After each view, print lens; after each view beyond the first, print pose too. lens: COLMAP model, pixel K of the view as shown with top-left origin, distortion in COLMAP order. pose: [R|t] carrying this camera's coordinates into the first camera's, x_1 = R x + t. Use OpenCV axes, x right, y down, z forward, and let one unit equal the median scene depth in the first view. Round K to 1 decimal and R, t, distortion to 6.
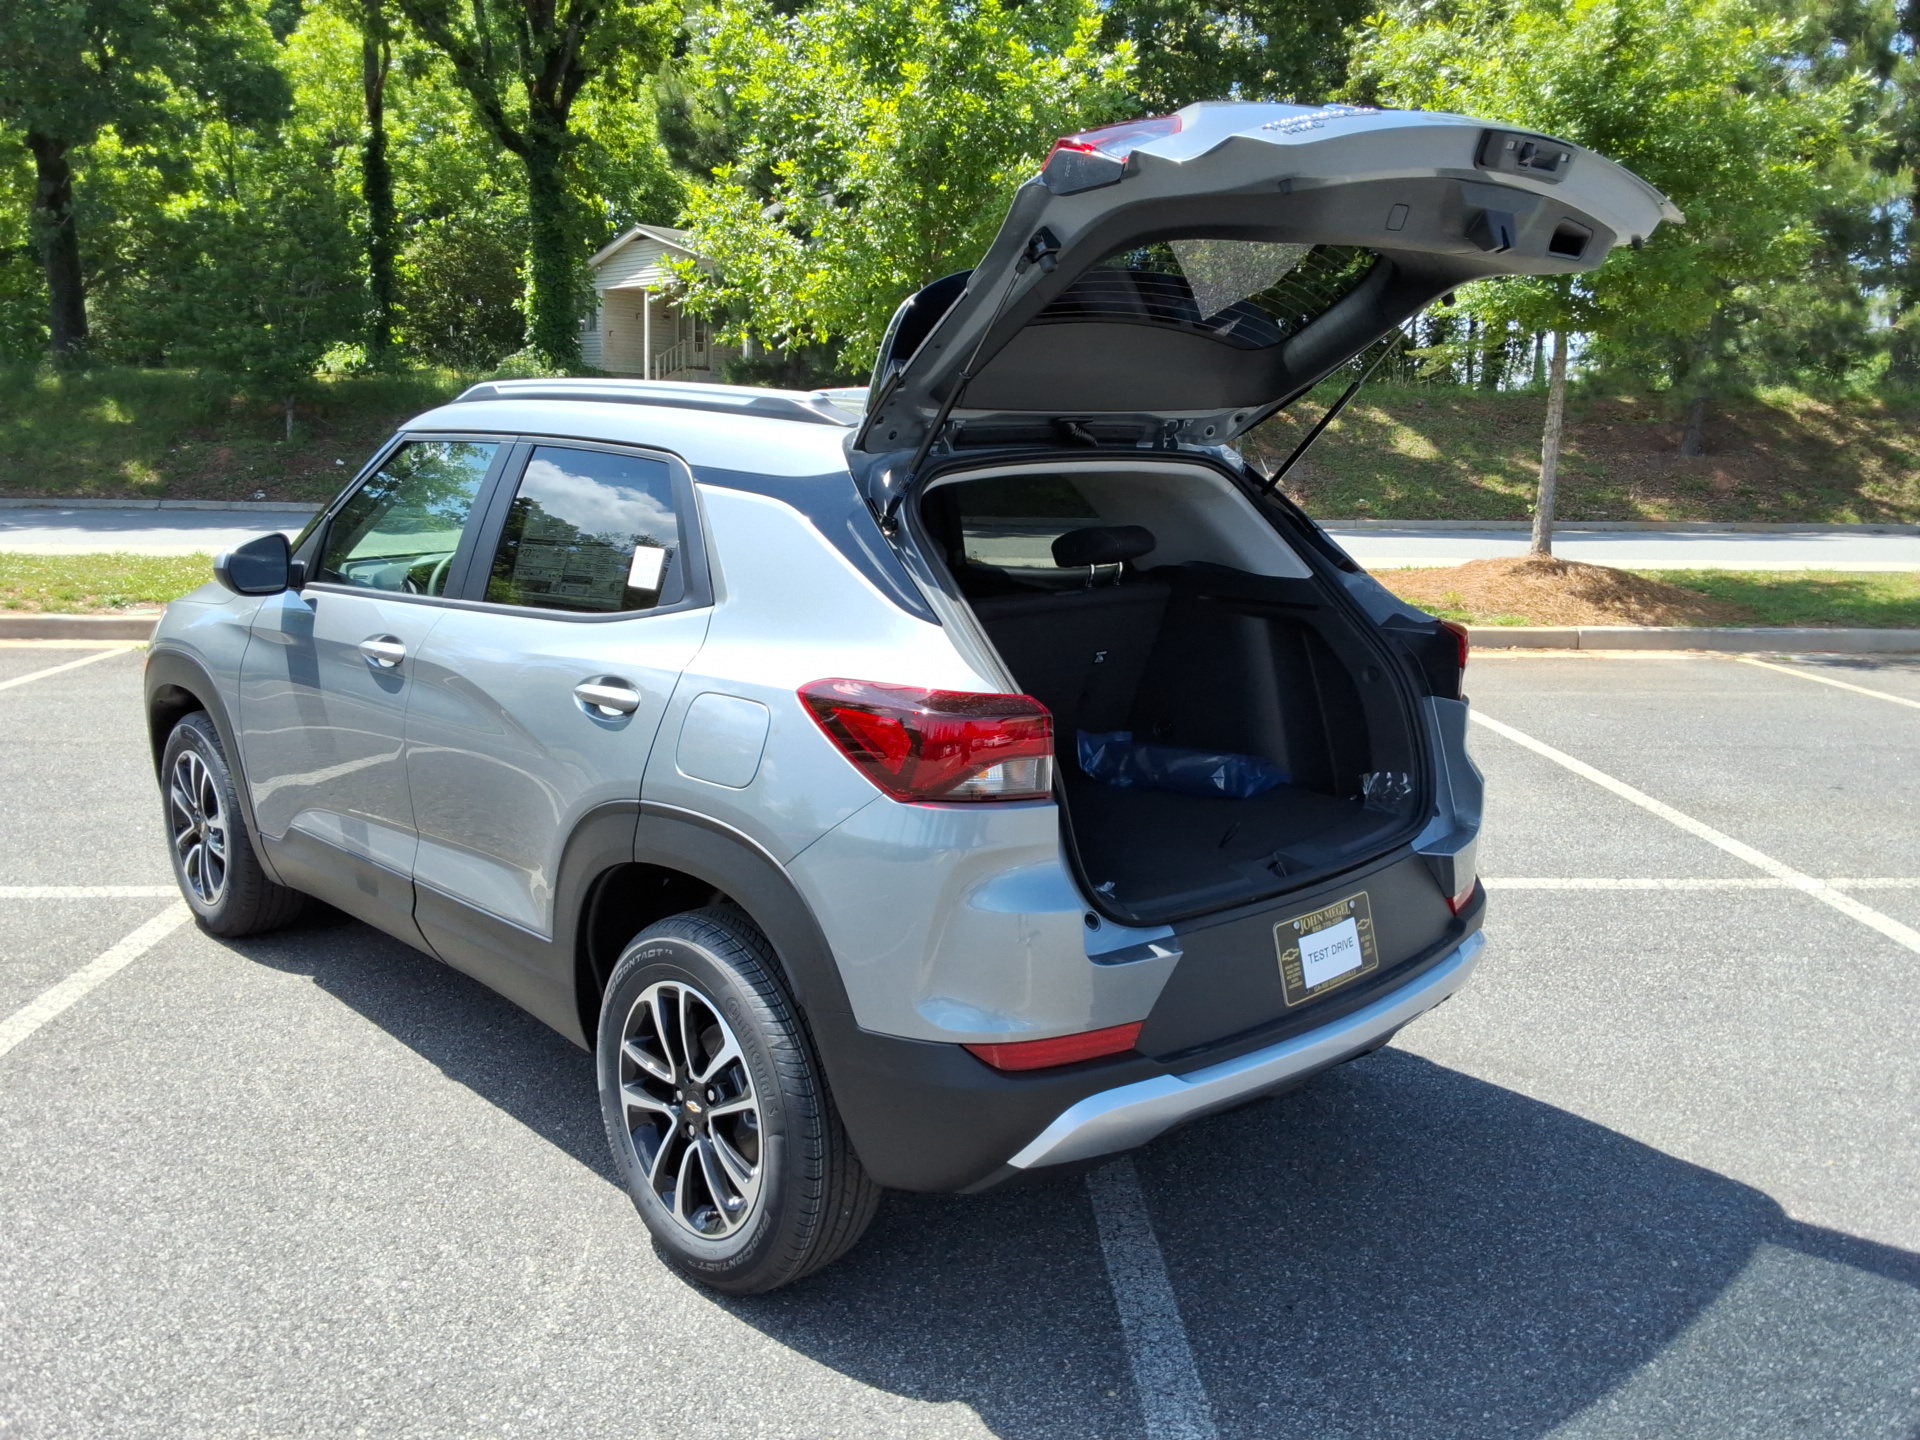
lens RADIAL K [[1545.5, 0, 988.2], [0, 1545.5, 684.9], [0, 0, 1]] dist [0.096676, -0.148353]
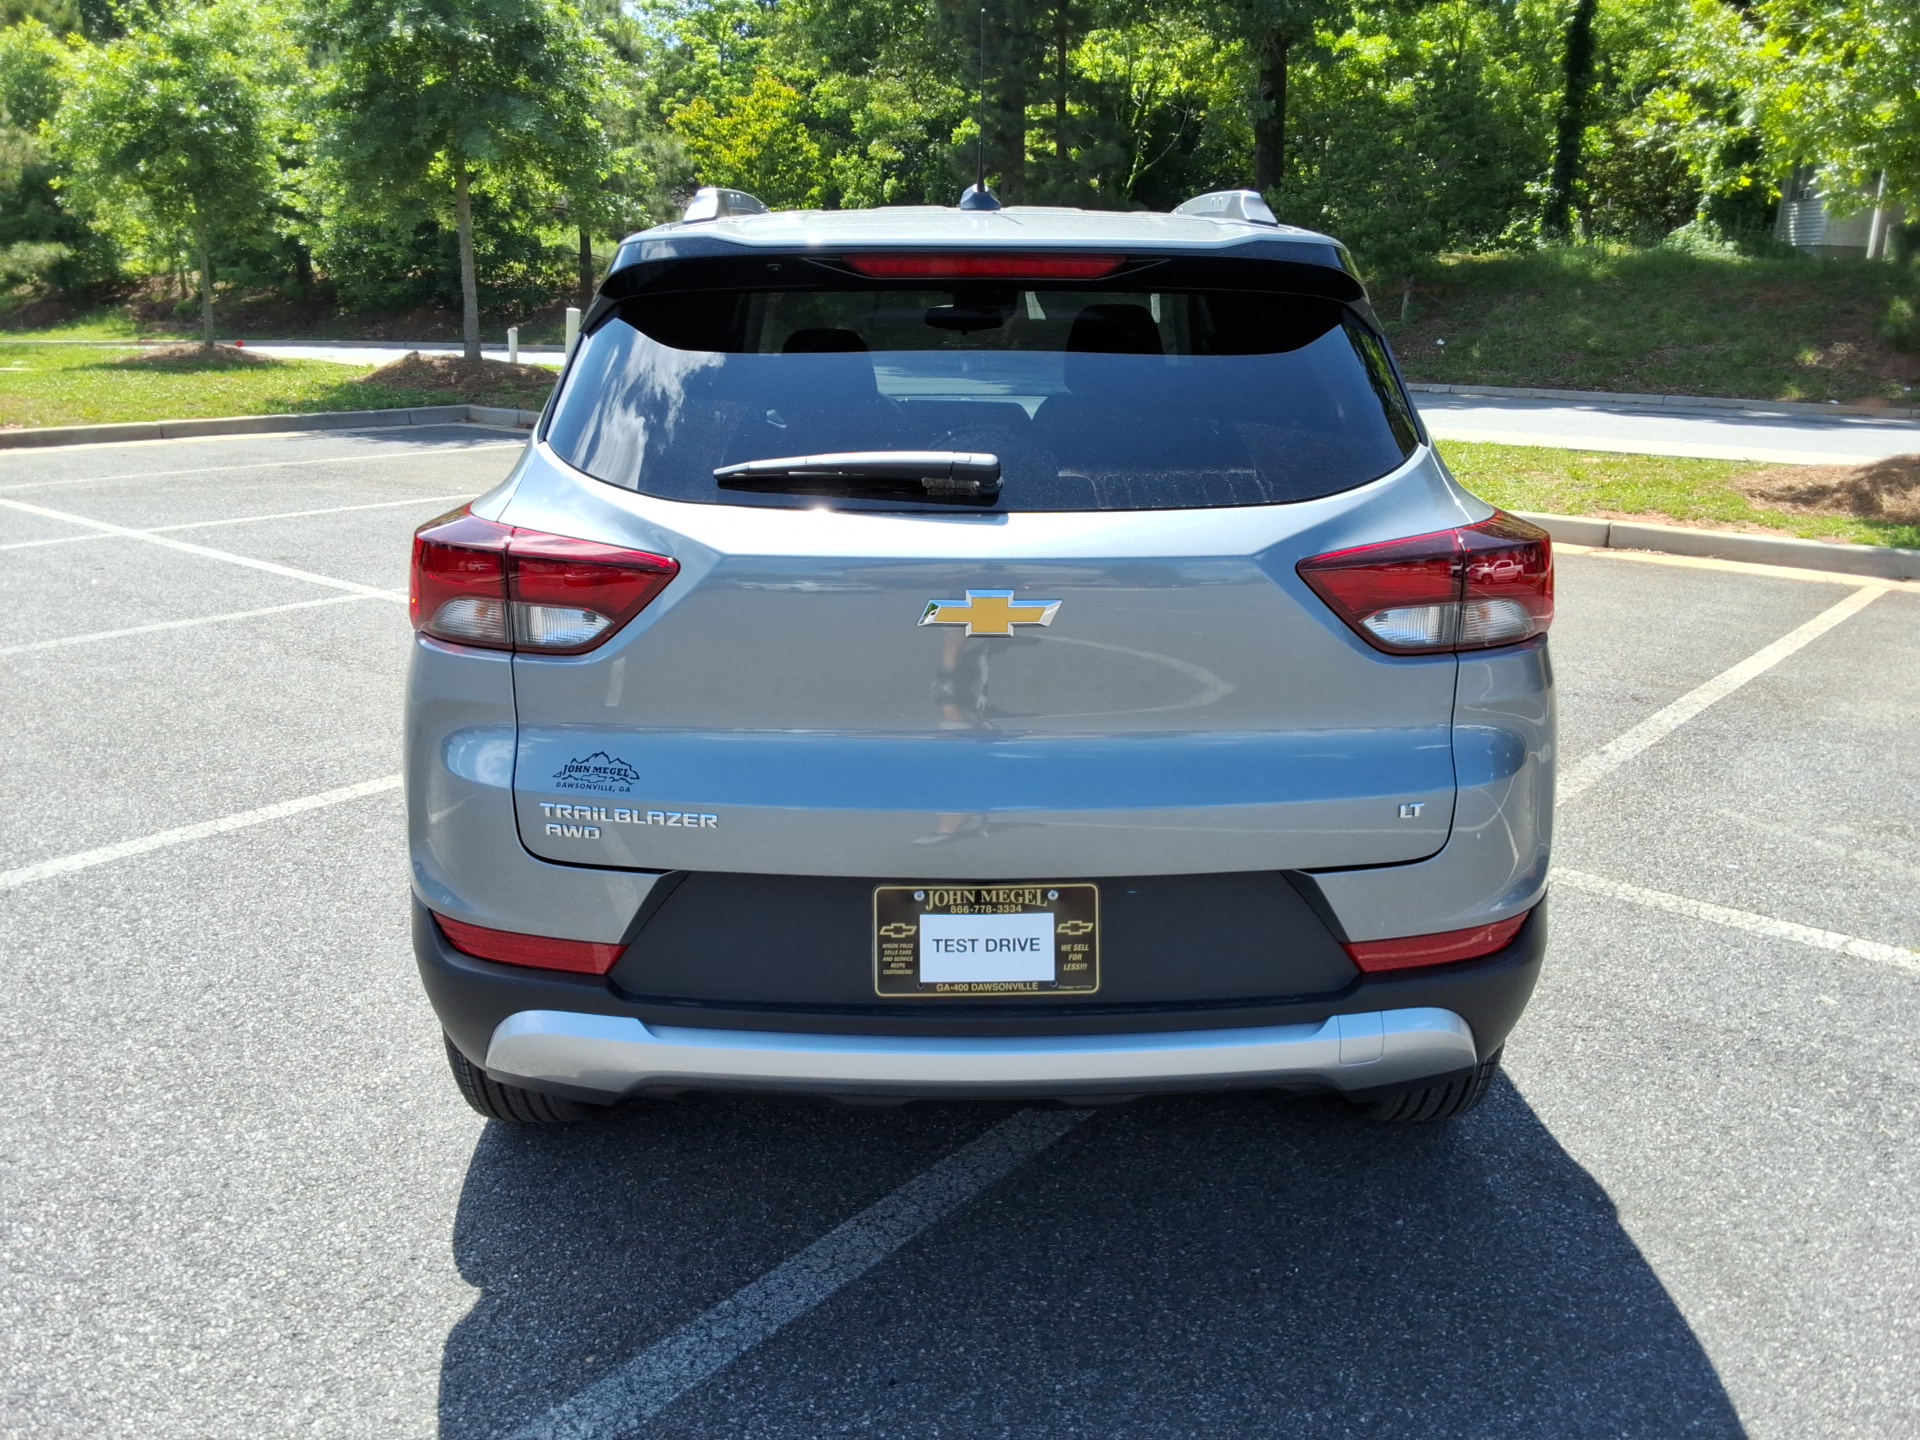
lens RADIAL K [[1545.5, 0, 970.7], [0, 1545.5, 701.9], [0, 0, 1]] dist [0.096676, -0.148353]
pose [[0.734794, 0.170189, -0.656593, 0.599348], [-0.117573, 0.985315, 0.123817, -0.025427], [0.668023, -0.013783, 0.744013, 0.415892]]
